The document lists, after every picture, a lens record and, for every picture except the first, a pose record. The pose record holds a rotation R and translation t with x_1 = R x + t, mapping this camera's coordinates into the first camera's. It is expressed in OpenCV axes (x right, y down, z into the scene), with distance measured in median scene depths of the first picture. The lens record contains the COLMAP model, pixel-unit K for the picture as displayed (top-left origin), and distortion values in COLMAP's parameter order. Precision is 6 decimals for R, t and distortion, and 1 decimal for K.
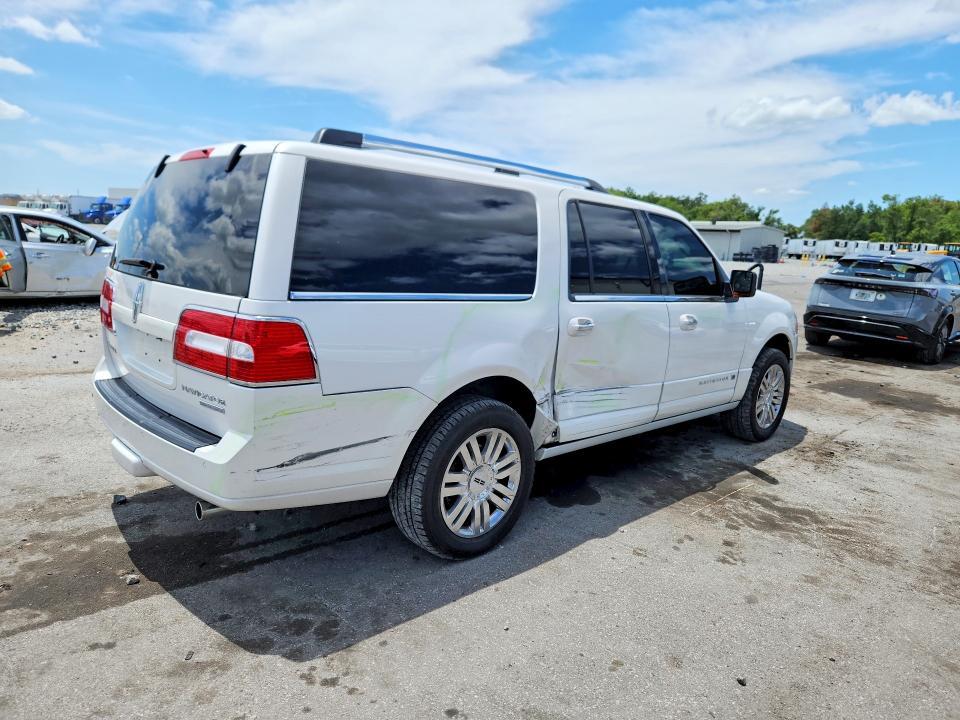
lens RADIAL K [[660.7, 0, 476.1], [0, 660.7, 360.7], [0, 0, 1]] dist [0.055342, -0.048310]
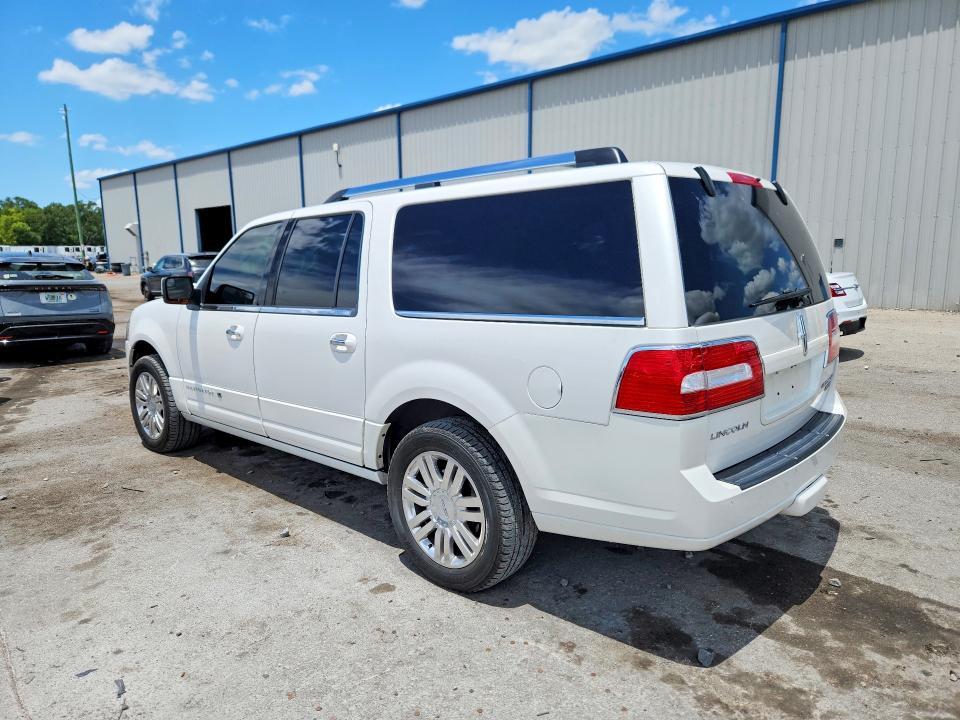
lens RADIAL K [[660.7, 0, 476.1], [0, 660.7, 360.7], [0, 0, 1]] dist [0.055342, -0.048310]
pose [[-0.089371, -0.207759, 0.974089, -0.441080], [0.190905, 0.956296, 0.221479, -0.110382], [-0.977532, 0.205752, -0.045802, 0.473912]]
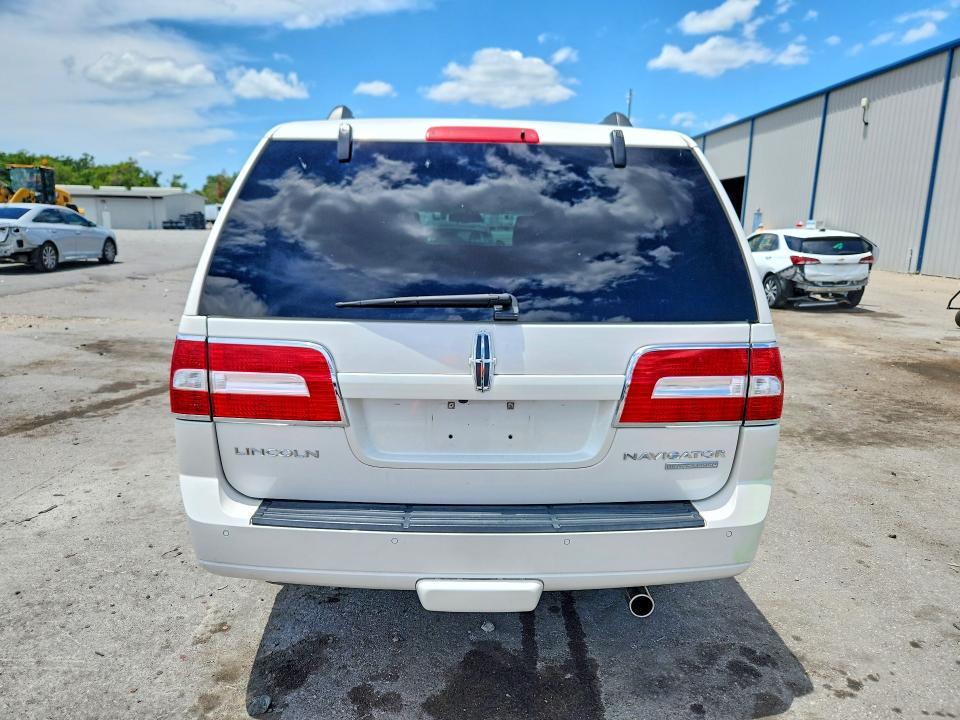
lens RADIAL K [[660.7, 0, 476.1], [0, 660.7, 360.7], [0, 0, 1]] dist [0.055342, -0.048310]
pose [[0.659906, -0.189863, 0.726963, -0.306968], [0.153220, 0.981220, 0.117181, -0.051402], [-0.735559, 0.034057, 0.676604, 0.177013]]
